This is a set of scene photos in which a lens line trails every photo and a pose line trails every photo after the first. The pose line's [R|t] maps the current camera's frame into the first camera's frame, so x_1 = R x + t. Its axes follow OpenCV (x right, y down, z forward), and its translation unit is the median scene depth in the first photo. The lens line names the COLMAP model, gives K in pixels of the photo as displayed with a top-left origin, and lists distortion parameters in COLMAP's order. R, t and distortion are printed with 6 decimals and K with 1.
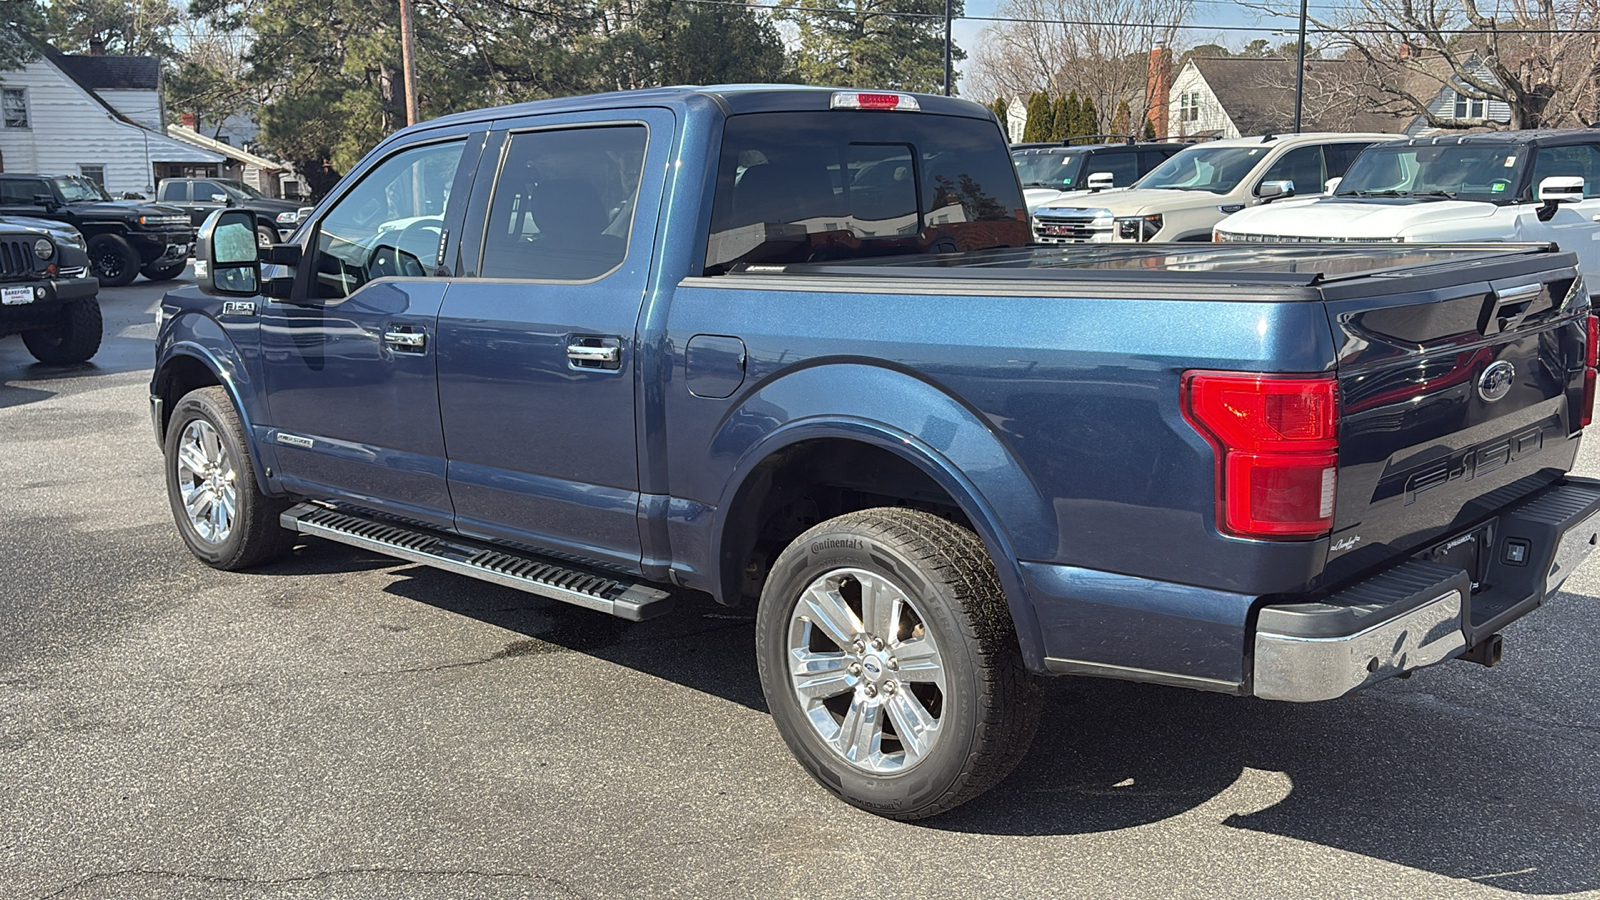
lens RADIAL K [[1512.2, 0, 705.5], [0, 1512.2, 460.1], [0, 0, 1]] dist [0.037802, -0.024920]
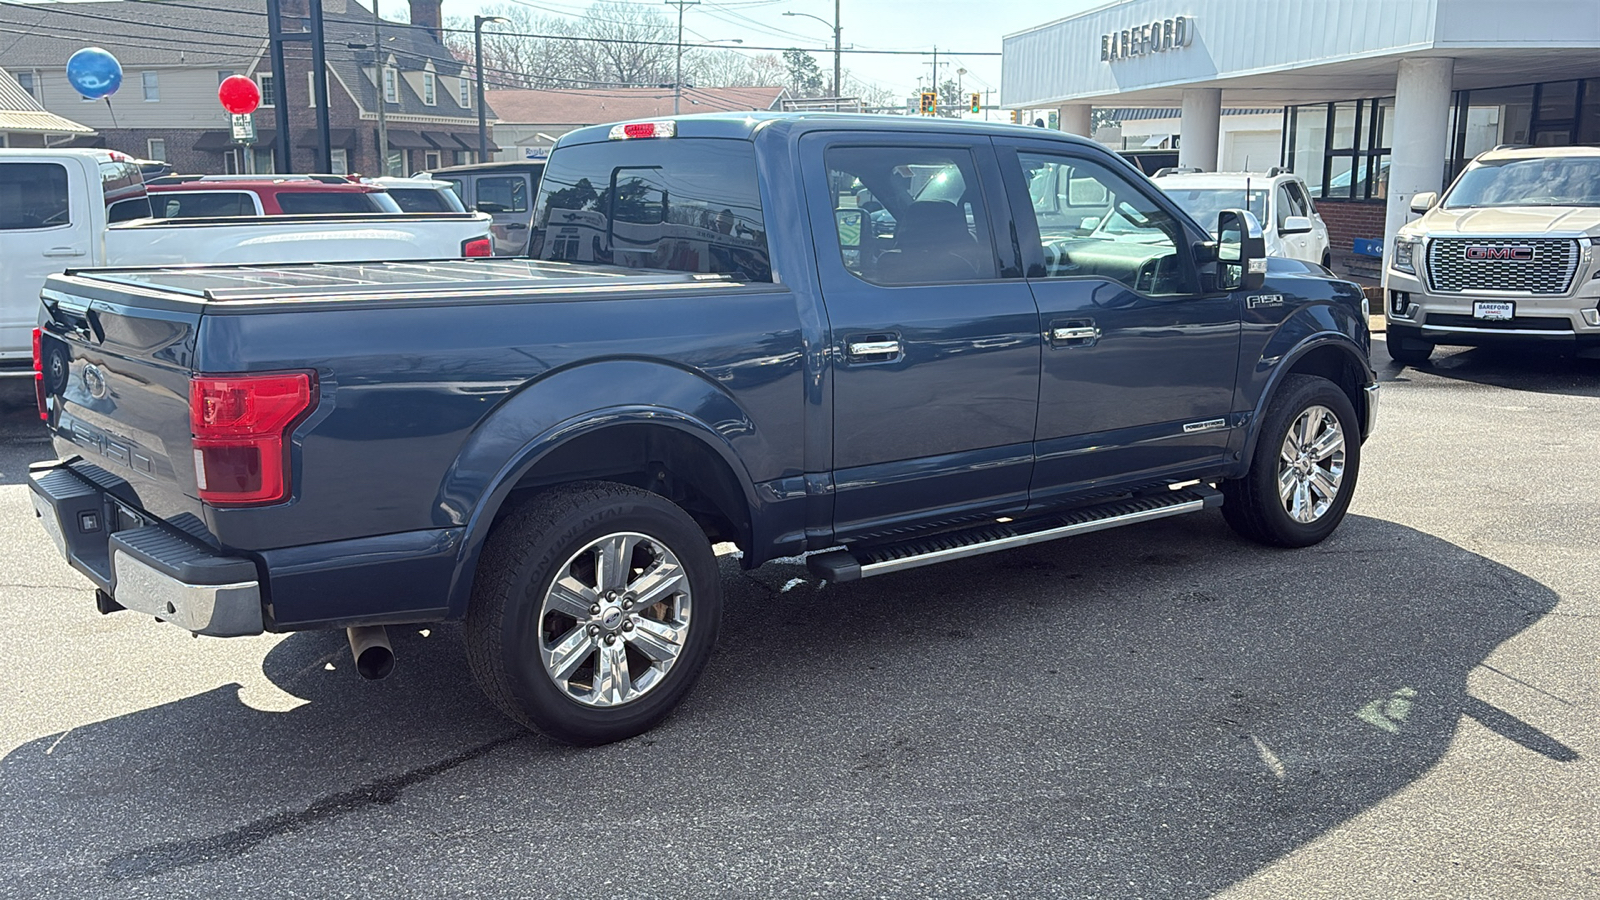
lens RADIAL K [[1445.9, 0, 800.0], [0, 1445.9, 450.0], [0, 0, 1]] dist [0.034302, -0.014166]
pose [[-0.091781, 0.198774, -0.975738, 0.430945], [-0.170280, 0.962308, 0.212055, -0.091266], [0.981112, 0.185612, -0.054474, 0.434104]]
